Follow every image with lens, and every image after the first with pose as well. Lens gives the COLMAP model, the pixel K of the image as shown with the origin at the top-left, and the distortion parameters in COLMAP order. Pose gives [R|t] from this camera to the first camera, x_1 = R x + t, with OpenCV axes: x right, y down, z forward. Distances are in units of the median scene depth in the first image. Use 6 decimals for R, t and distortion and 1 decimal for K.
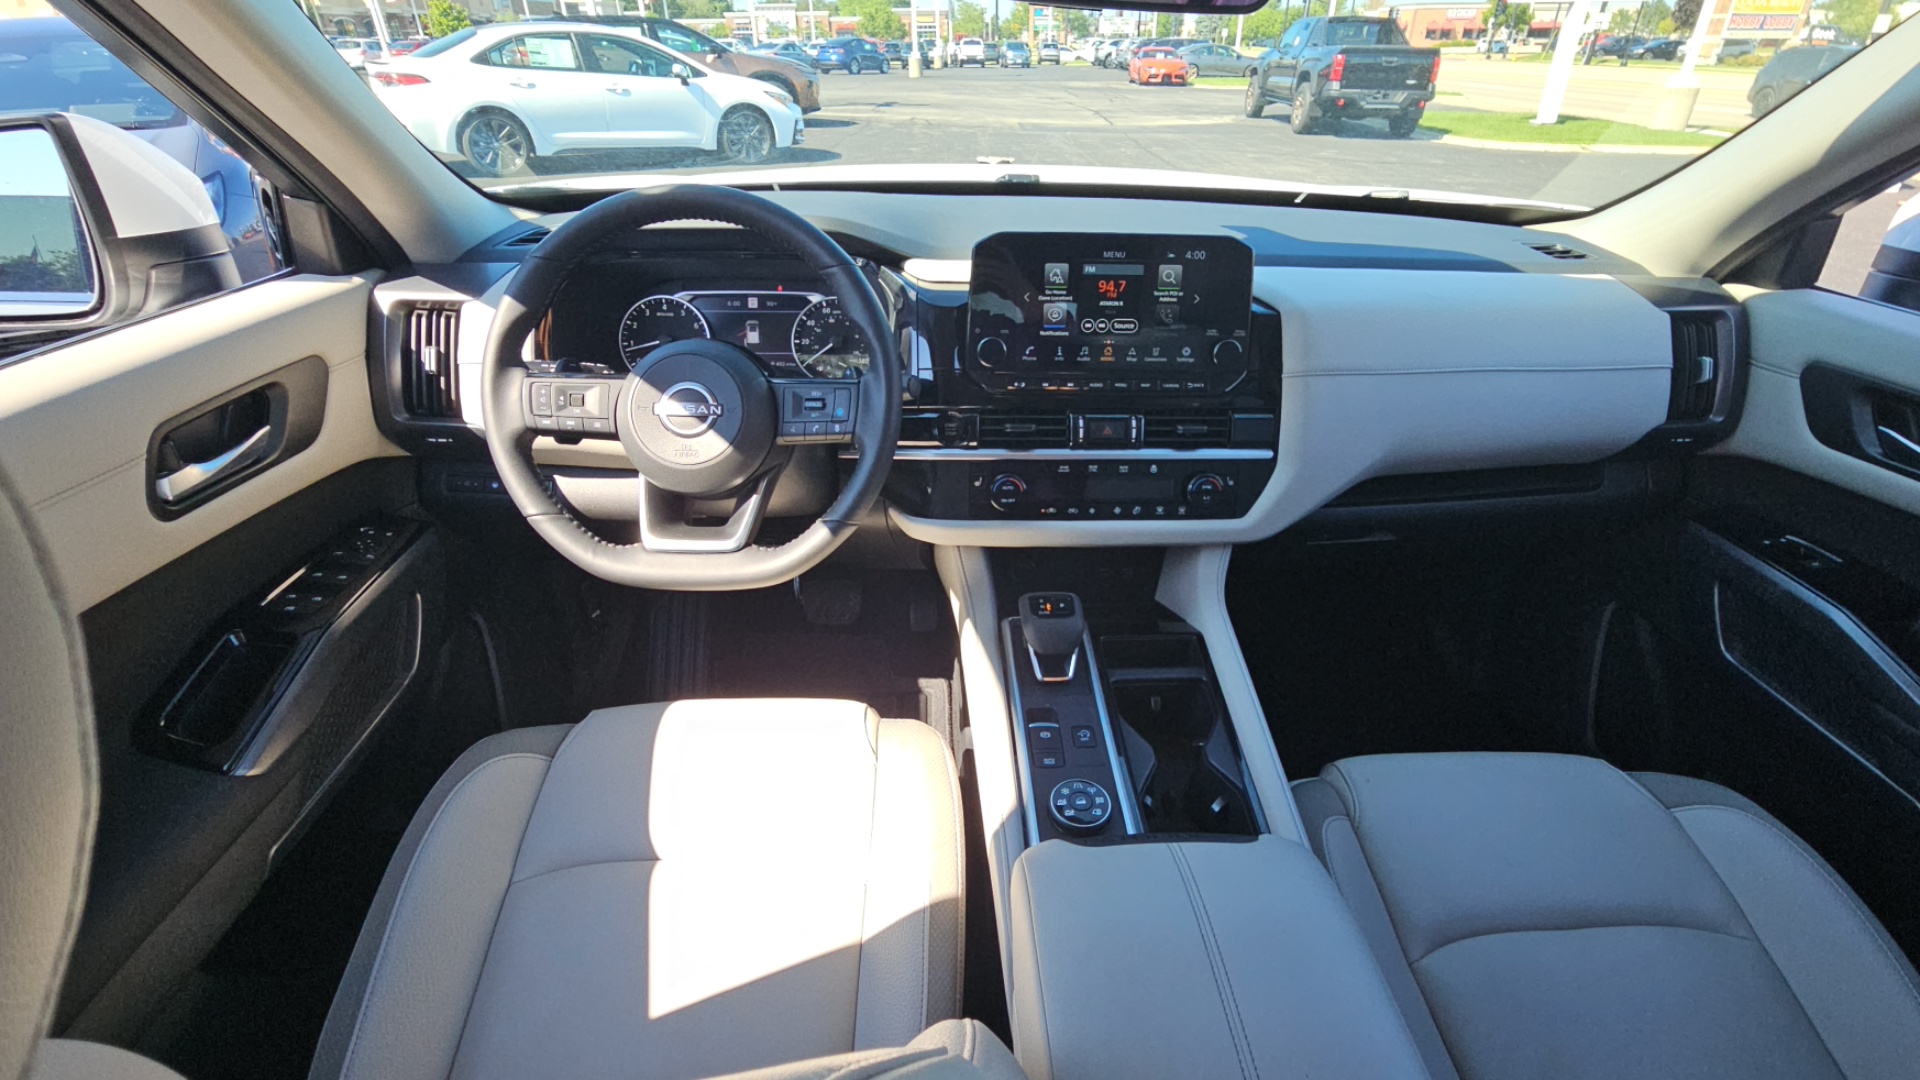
lens RADIAL K [[861.4, 0, 979.9], [0, 861.4, 541.9], [0, 0, 1]] dist [0.006830, -0.005688]
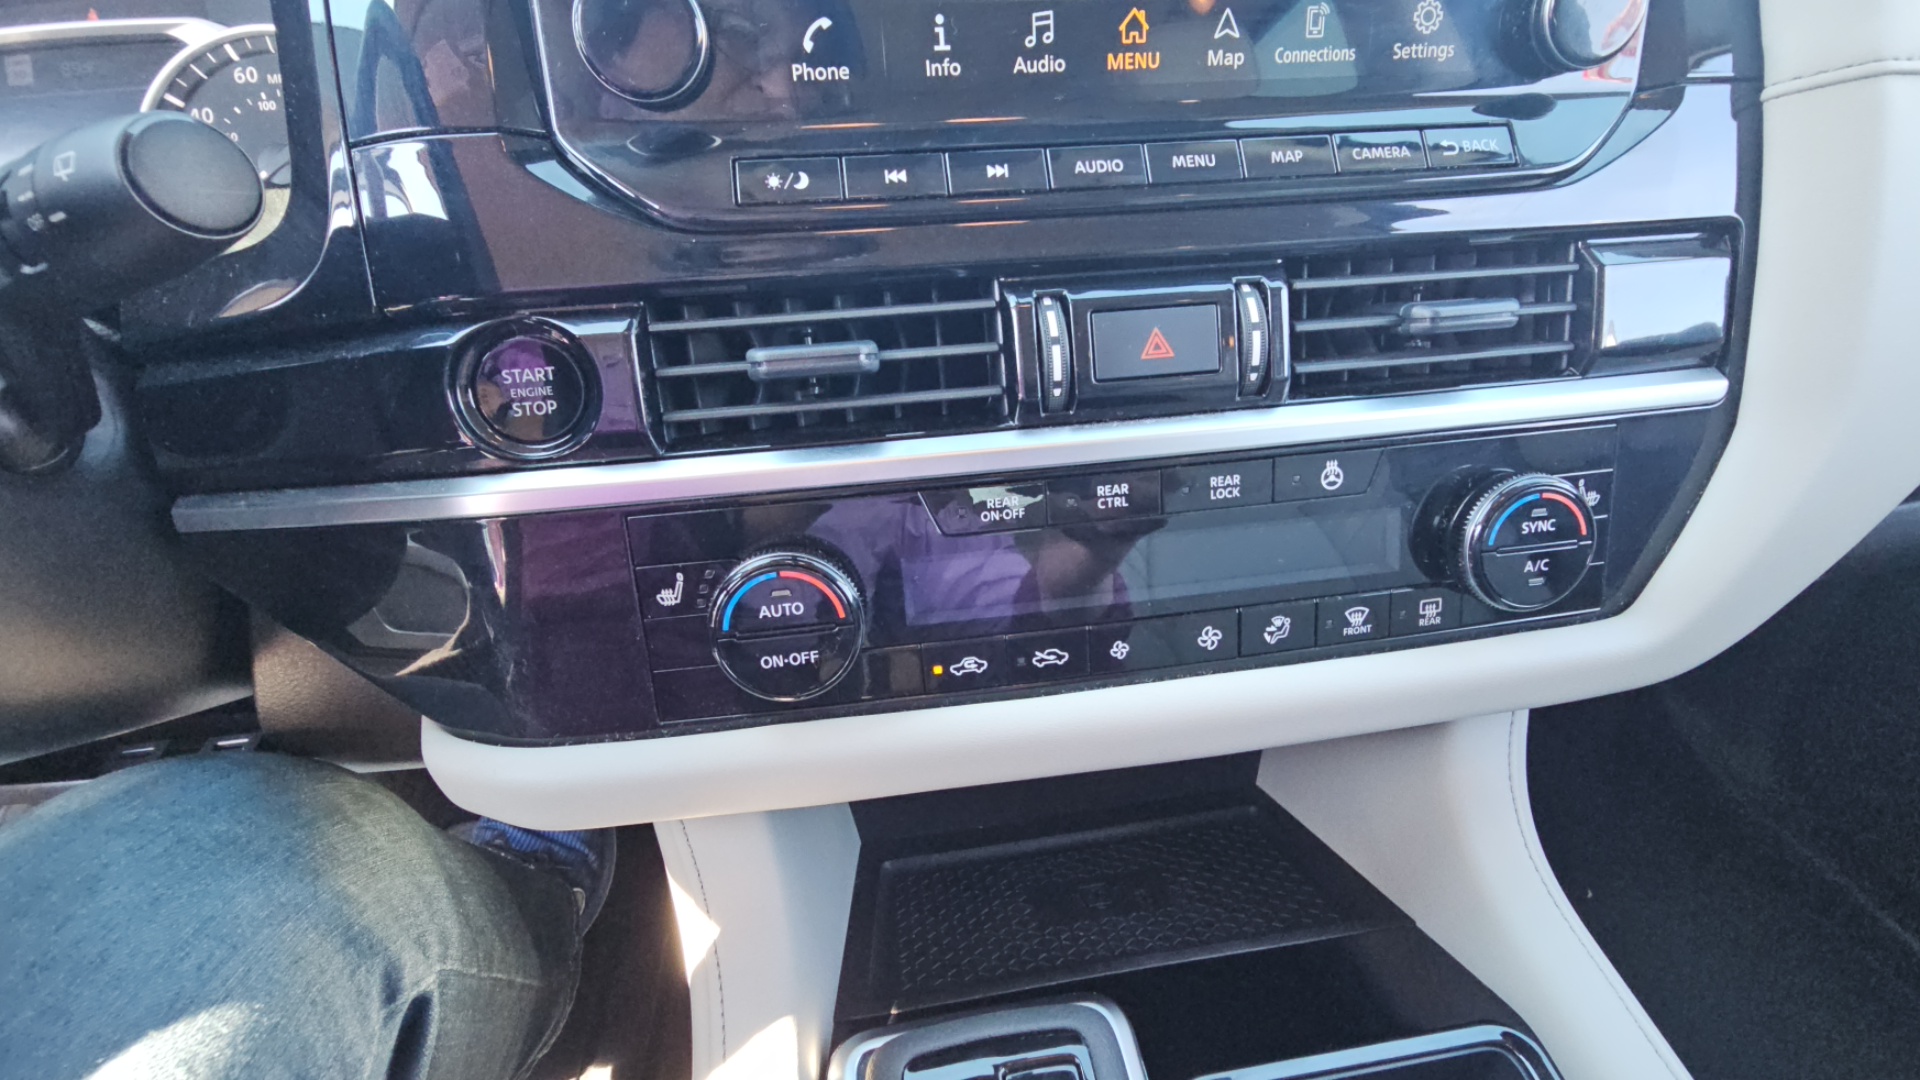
lens RADIAL K [[862.9, 0, 980.1], [0, 862.9, 538.9], [0, 0, 1]] dist [0.009217, -0.006589]
pose [[0.993485, -0.093913, 0.064562, 0.070843], [0.093021, 0.995524, 0.016682, -0.078045], [-0.065840, -0.010568, 0.997774, 0.719009]]
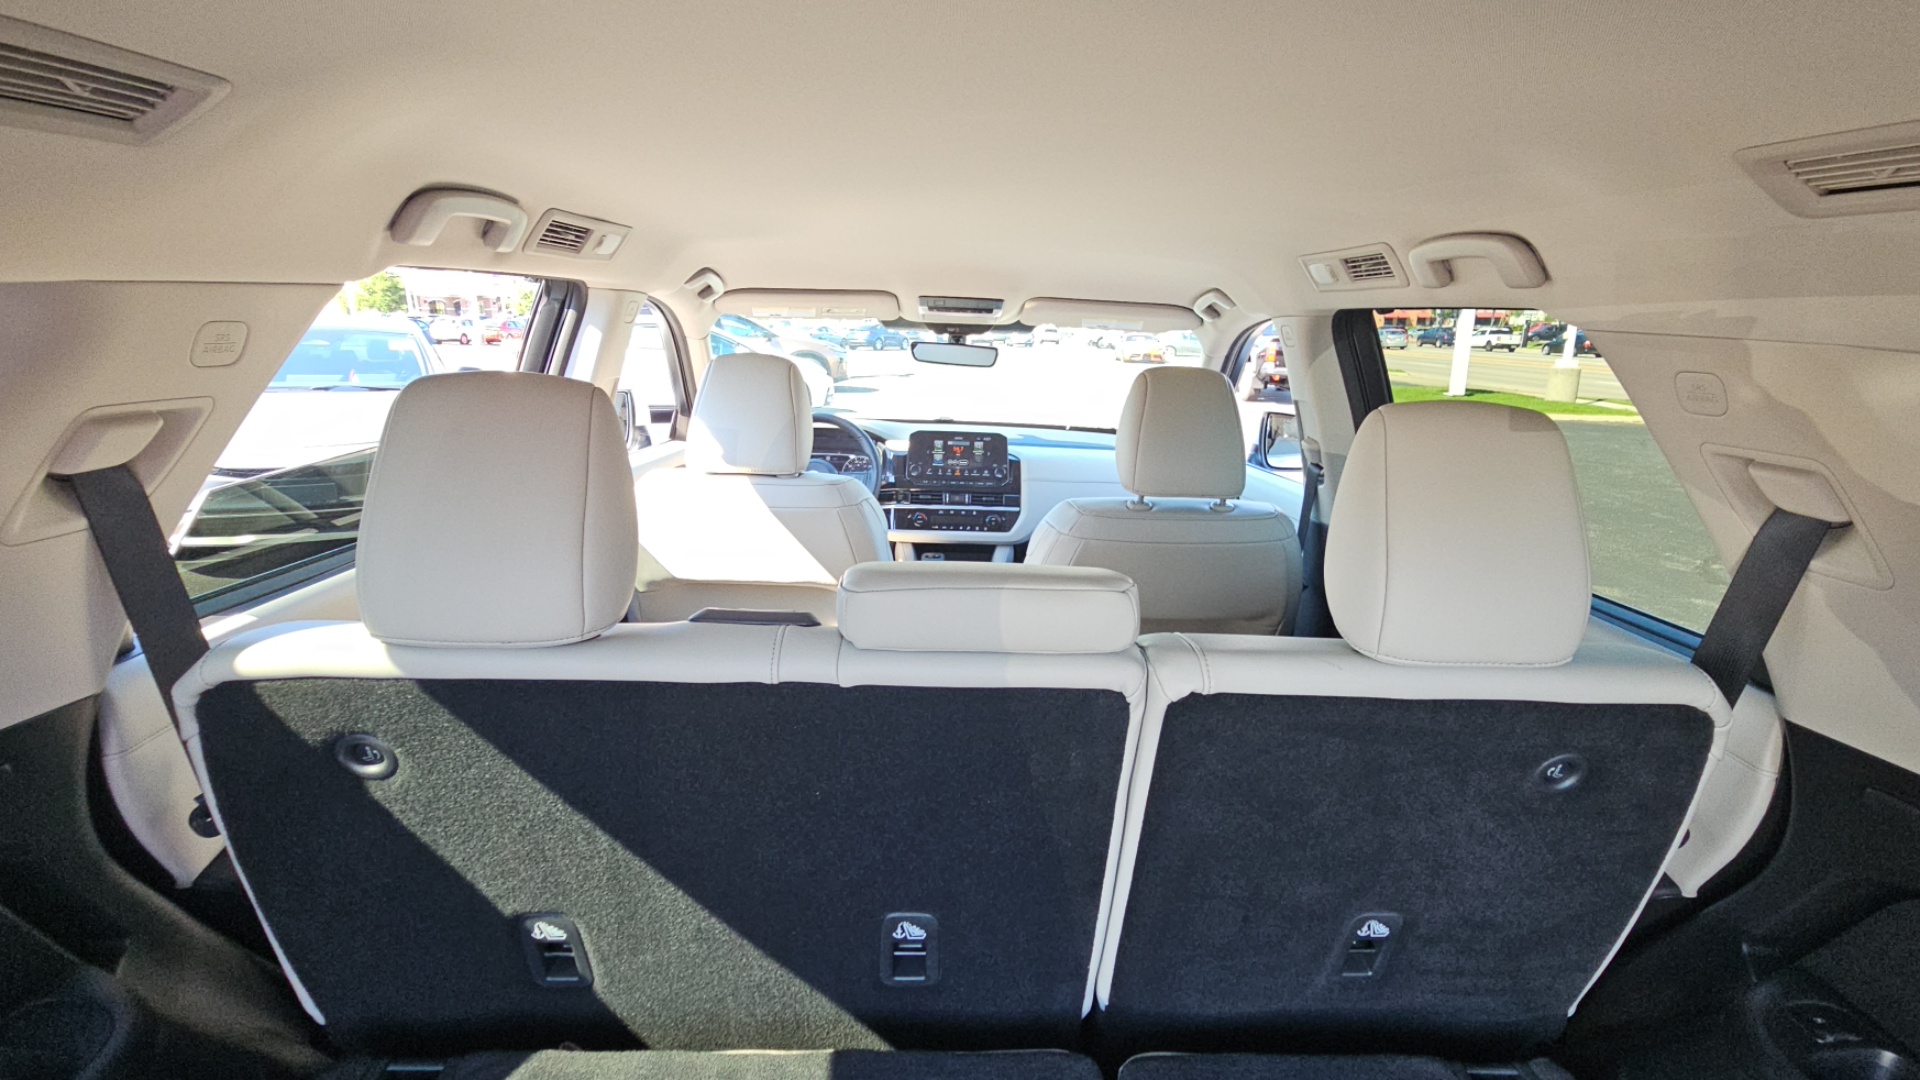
lens RADIAL K [[862.9, 0, 980.1], [0, 862.9, 538.9], [0, 0, 1]] dist [0.009217, -0.006589]
pose [[0.999876, 0.011962, -0.010238, 0.242214], [-0.014330, 0.960758, -0.277016, 0.727330], [0.006523, 0.277129, 0.960811, -1.547745]]
